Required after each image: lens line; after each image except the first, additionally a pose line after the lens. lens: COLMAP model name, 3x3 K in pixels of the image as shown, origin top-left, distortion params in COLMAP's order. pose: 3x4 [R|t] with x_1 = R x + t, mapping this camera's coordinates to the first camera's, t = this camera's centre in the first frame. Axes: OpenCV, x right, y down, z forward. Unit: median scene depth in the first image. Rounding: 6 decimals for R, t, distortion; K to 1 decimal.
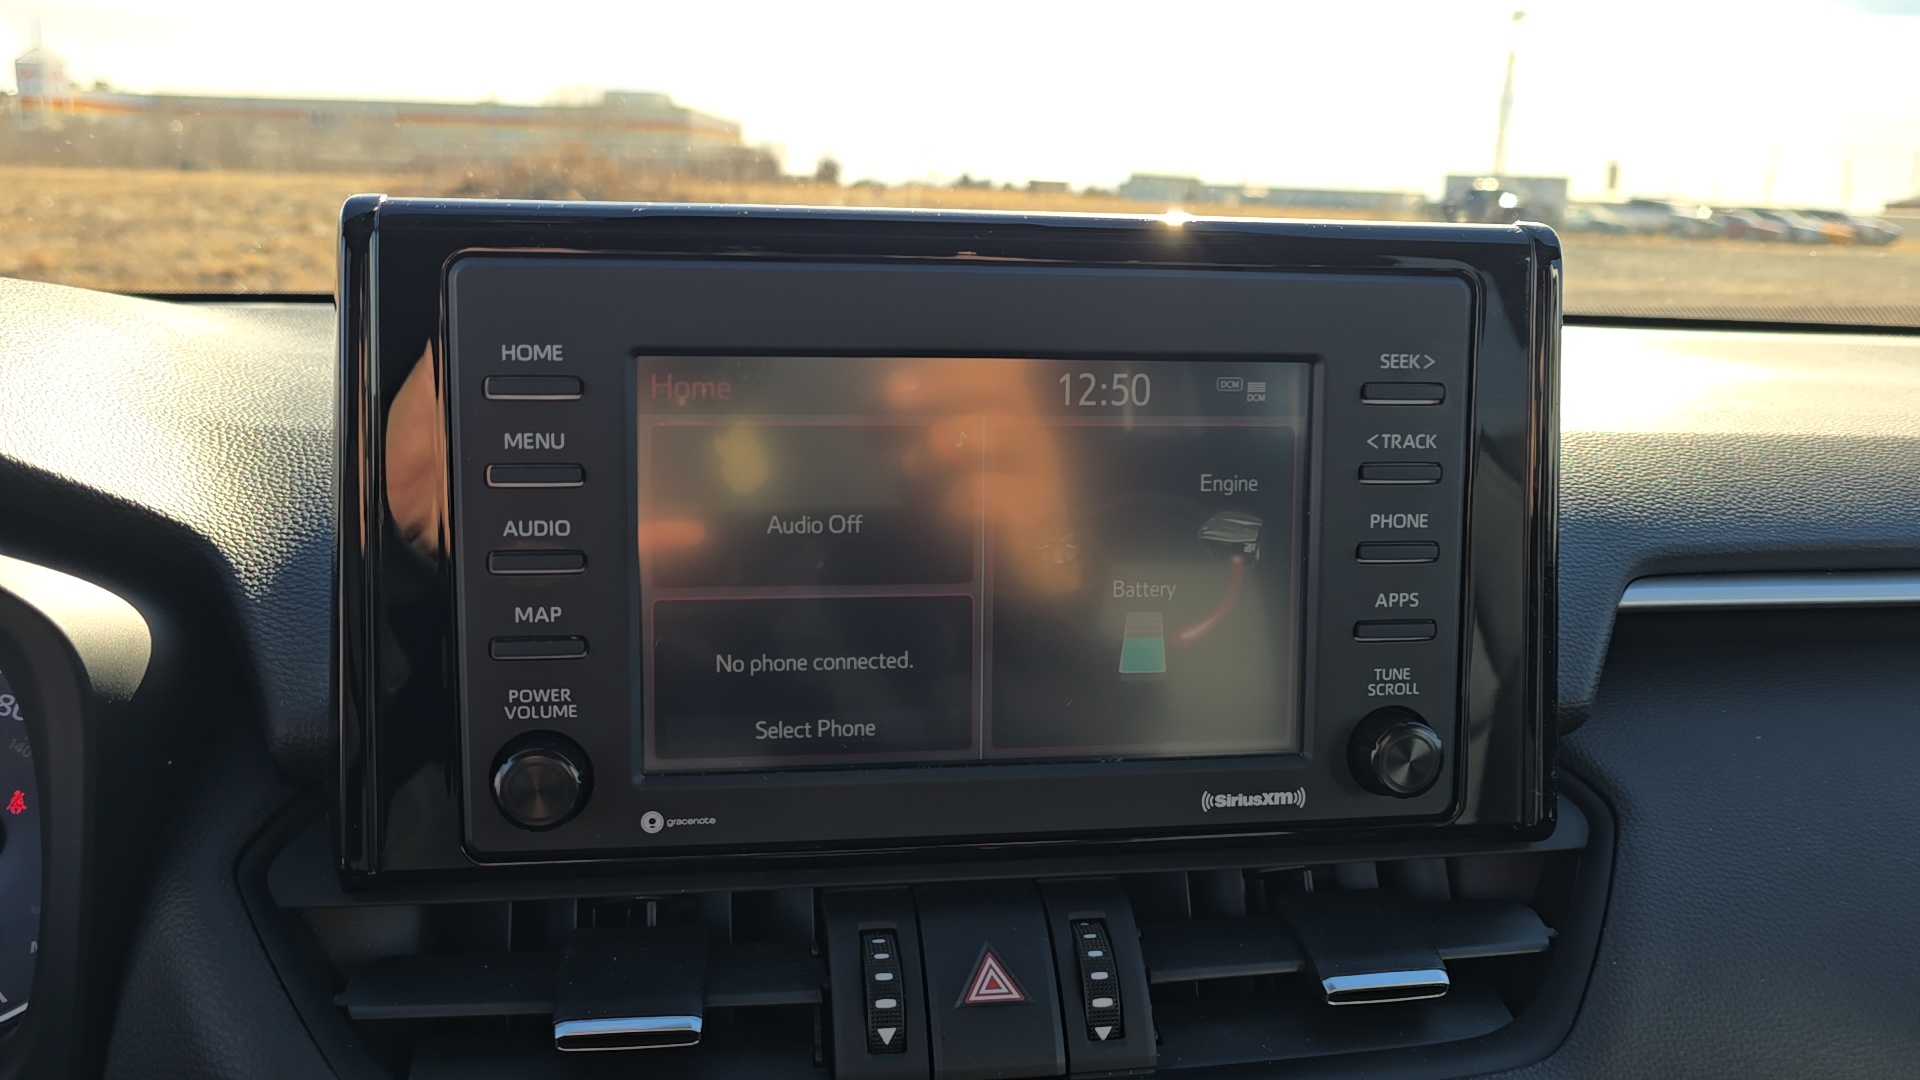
lens RADIAL K [[1774.1, 0, 1010.9], [0, 1774.1, 544.1], [0, 0, 1]] dist [-0.061063, -0.008149]
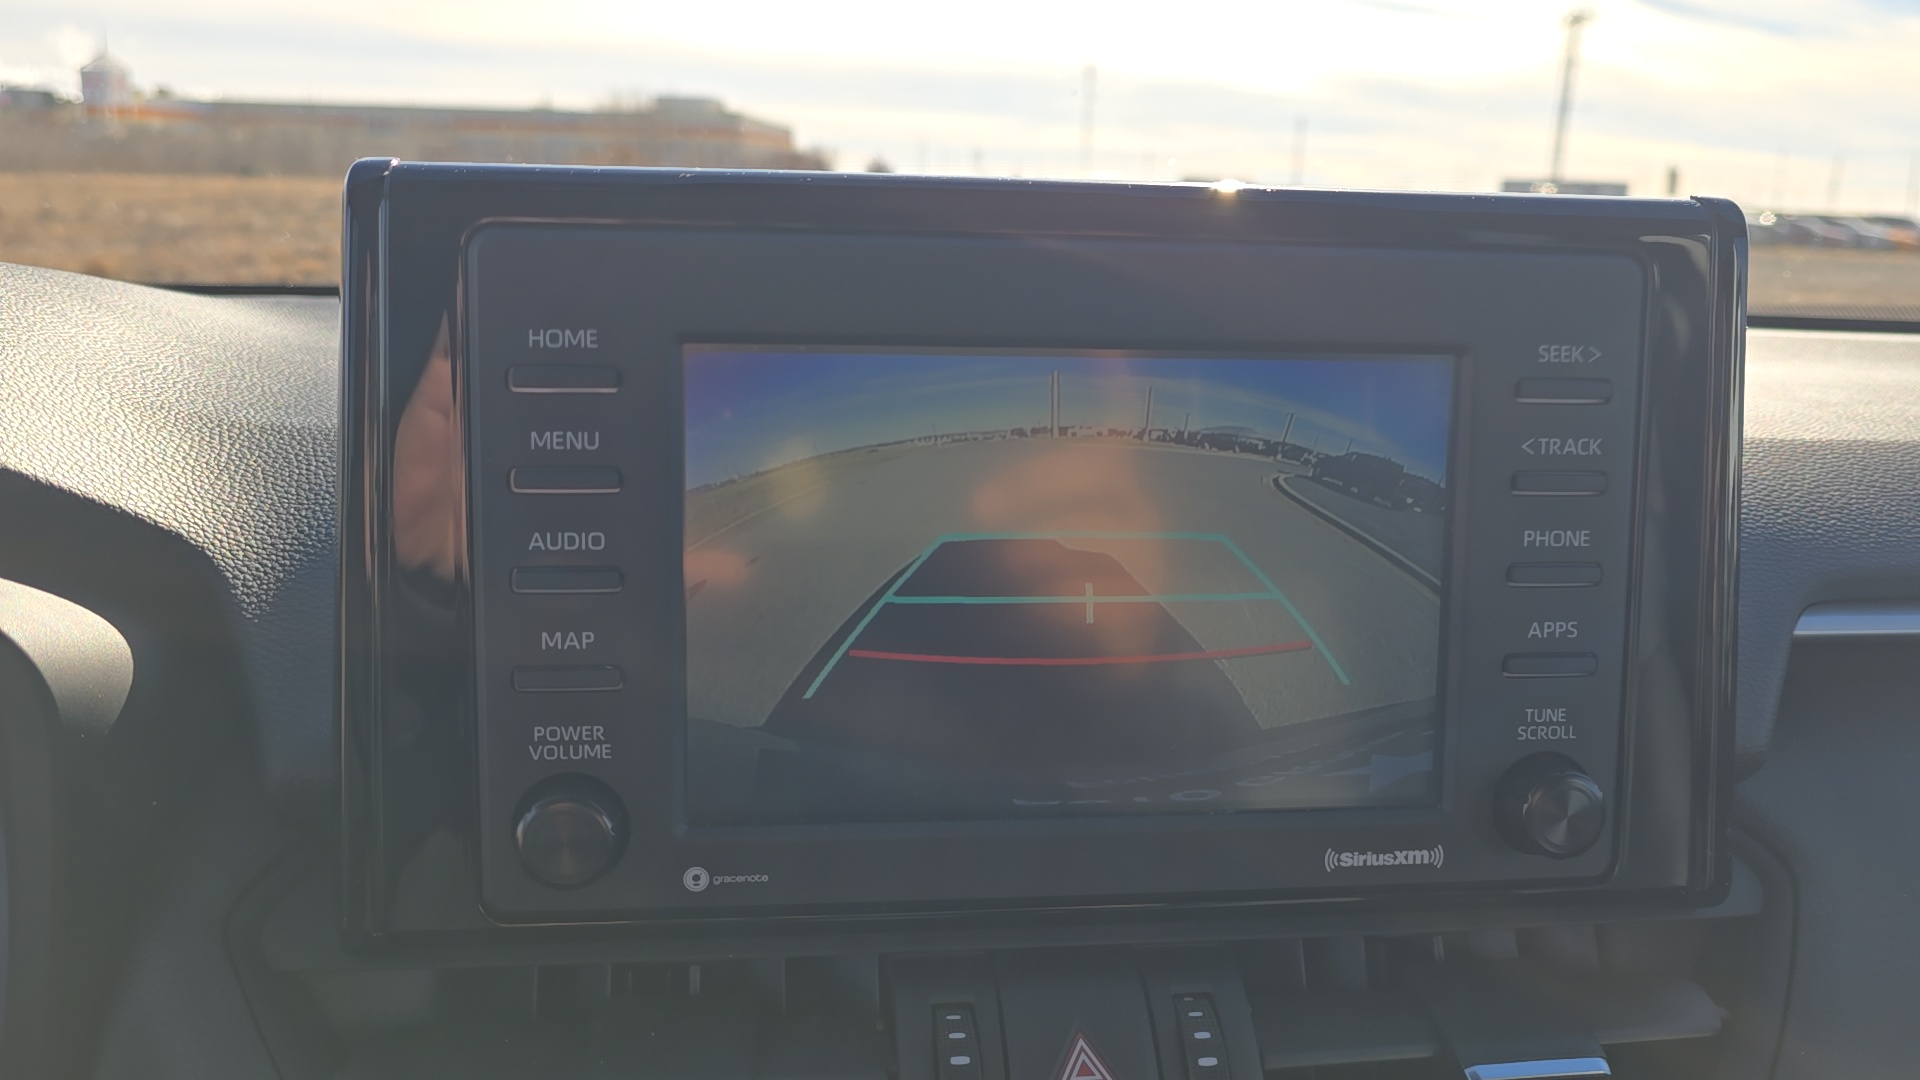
lens RADIAL K [[1764.0, 0, 960.0], [0, 1764.0, 540.0], [0, 0, 1]] dist [-0.076969, -0.001211]
pose [[0.998519, 0.007056, -0.053952, -0.025969], [-0.007393, 0.999954, -0.006042, -0.005128], [0.053907, 0.006432, 0.998525, 0.132955]]
